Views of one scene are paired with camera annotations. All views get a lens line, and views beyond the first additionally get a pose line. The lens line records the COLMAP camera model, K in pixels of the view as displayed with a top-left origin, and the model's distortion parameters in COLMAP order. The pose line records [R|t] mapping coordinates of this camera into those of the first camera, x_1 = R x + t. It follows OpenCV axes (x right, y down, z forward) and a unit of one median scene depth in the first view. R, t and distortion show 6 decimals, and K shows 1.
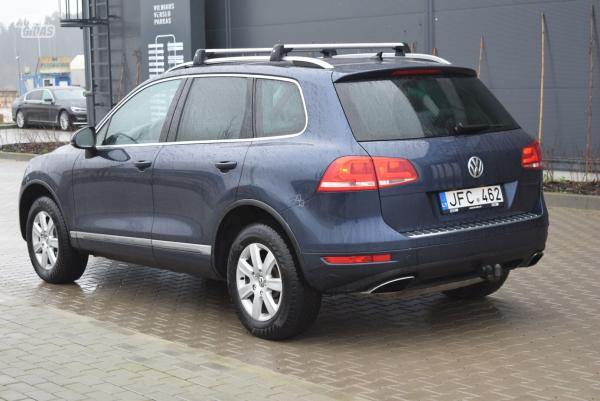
lens RADIAL K [[1231.7, 0, 300.0], [0, 1231.7, 200.5], [0, 0, 1]] dist [-0.048788, -0.113502]
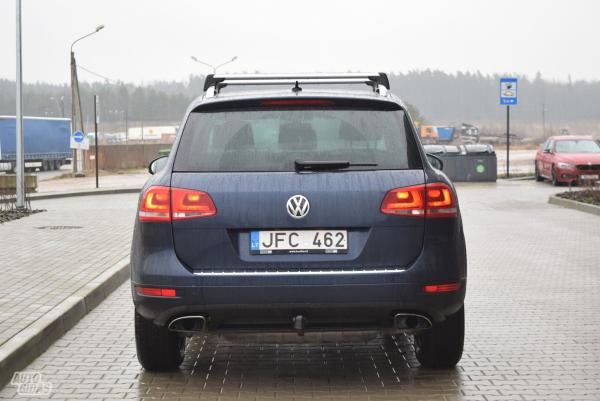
lens RADIAL K [[1231.7, 0, 300.0], [0, 1231.7, 200.5], [0, 0, 1]] dist [-0.048788, -0.113502]
pose [[0.782523, 0.060613, -0.619664, 0.708461], [-0.082084, 0.996606, -0.006173, -0.026531], [0.617187, 0.055695, 0.784843, 0.287936]]
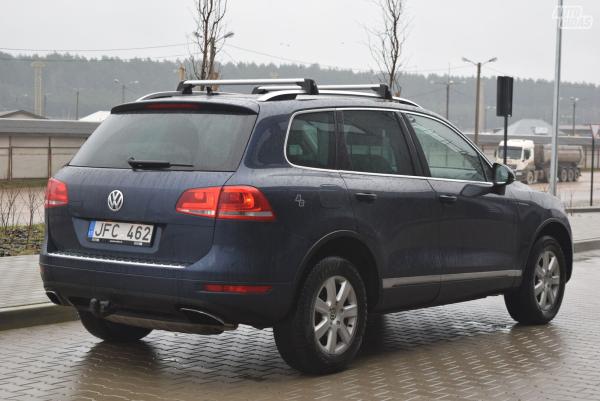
lens RADIAL K [[1231.7, 0, 300.0], [0, 1231.7, 200.5], [0, 0, 1]] dist [-0.048788, -0.113502]
pose [[0.249000, 0.085917, -0.964685, 1.141293], [-0.130047, 0.990003, 0.054604, -0.101340], [0.959732, 0.111858, 0.257684, 0.889125]]
